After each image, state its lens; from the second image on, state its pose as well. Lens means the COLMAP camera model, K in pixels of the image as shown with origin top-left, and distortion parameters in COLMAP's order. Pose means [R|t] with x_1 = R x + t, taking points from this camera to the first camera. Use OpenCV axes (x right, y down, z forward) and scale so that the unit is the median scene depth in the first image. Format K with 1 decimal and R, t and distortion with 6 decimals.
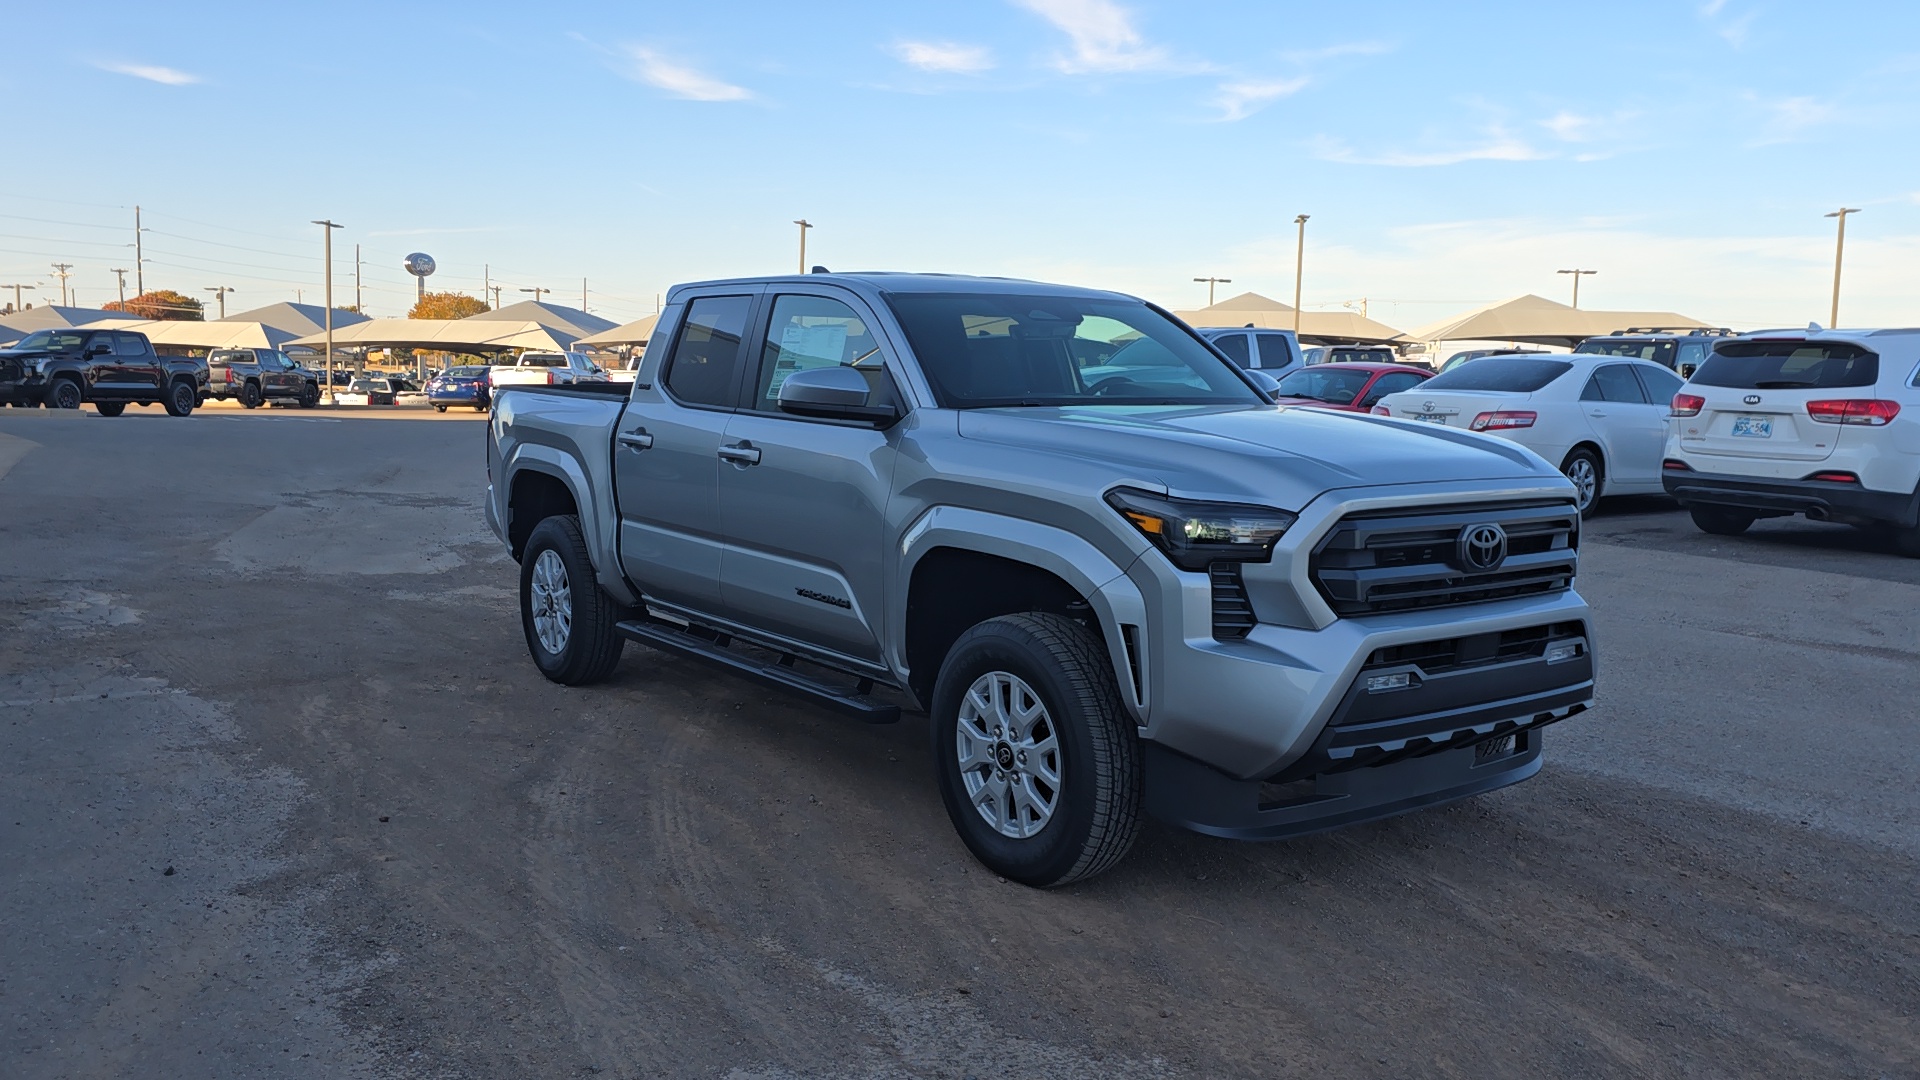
lens RADIAL K [[1584.7, 0, 960.0], [0, 1584.7, 540.0], [0, 0, 1]] dist [-0.001184, 0.005744]
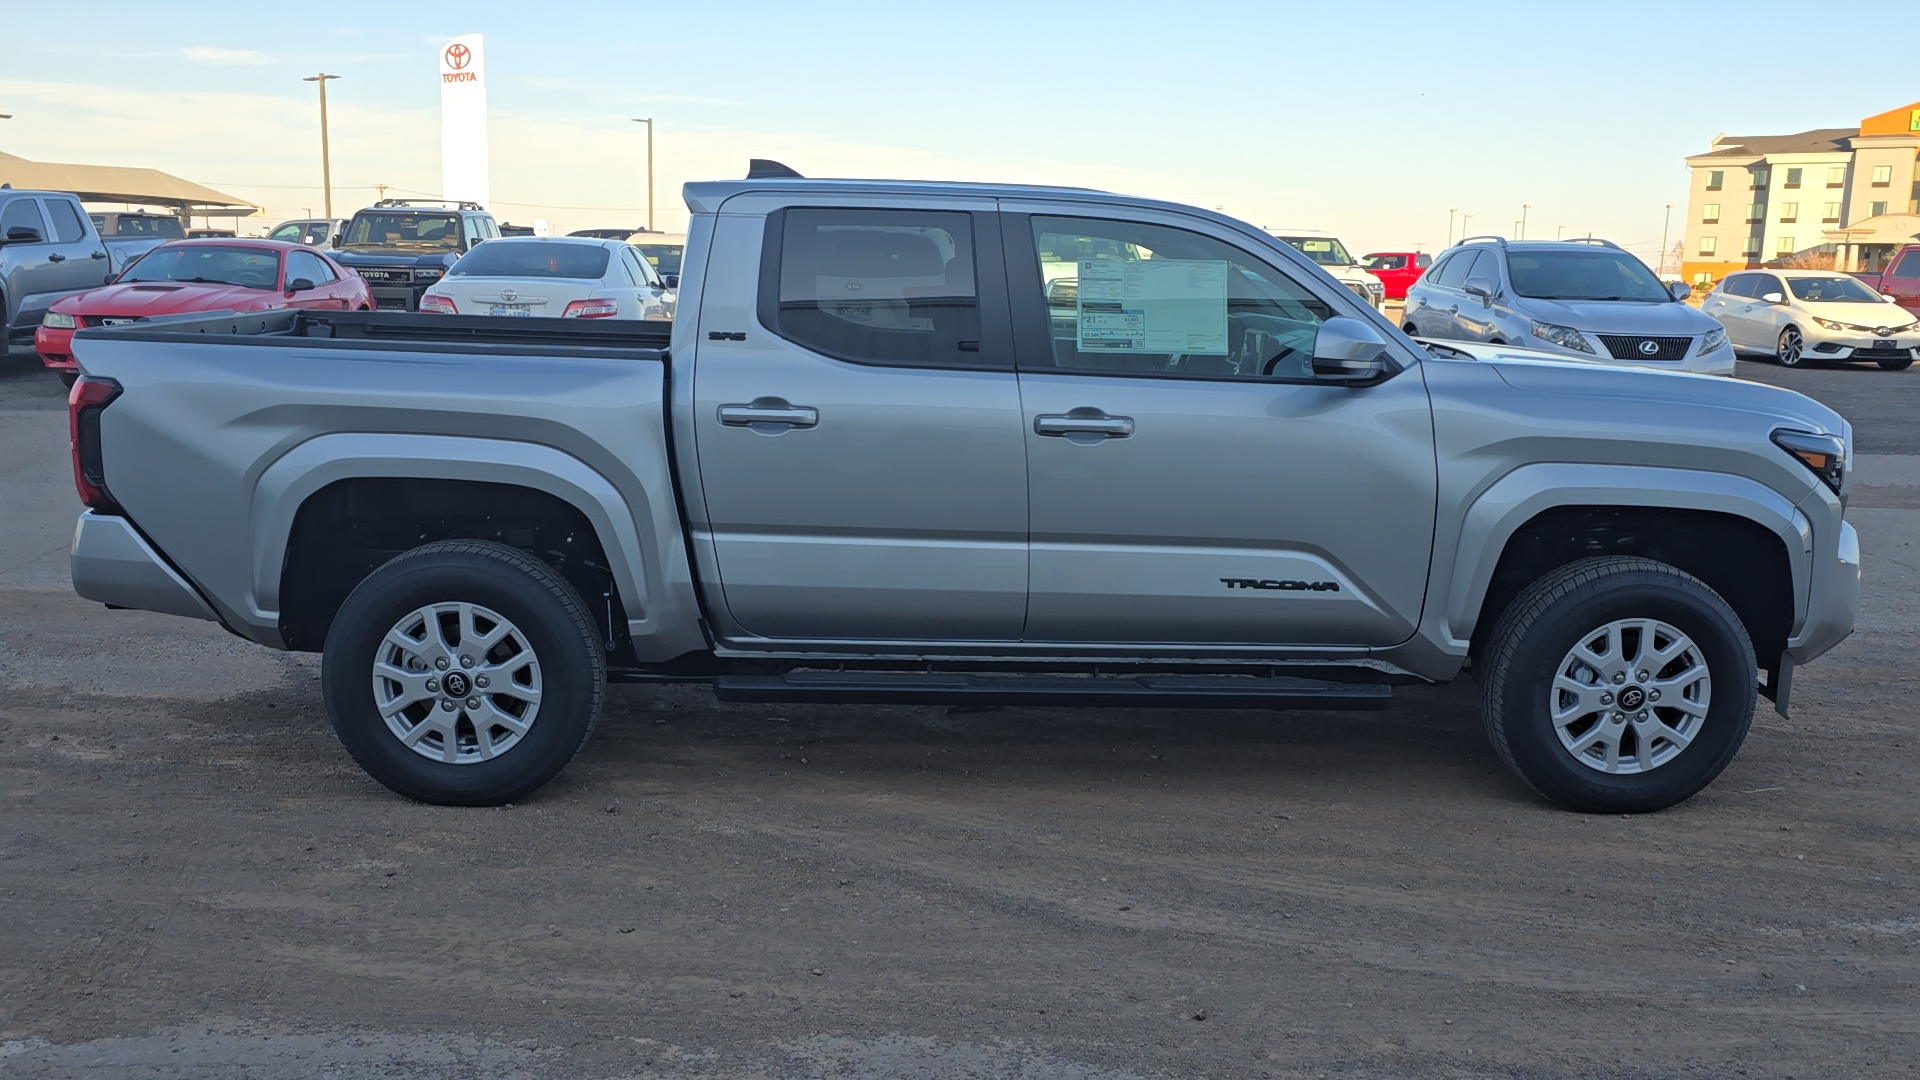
lens RADIAL K [[1584.6, 0, 965.5], [0, 1584.6, 547.9], [0, 0, 1]] dist [-0.001366, 0.003451]
pose [[0.560339, -0.154266, 0.813771, -0.985976], [0.076403, 0.987940, 0.134675, -0.126047], [-0.824732, -0.013289, 0.565367, 0.736885]]
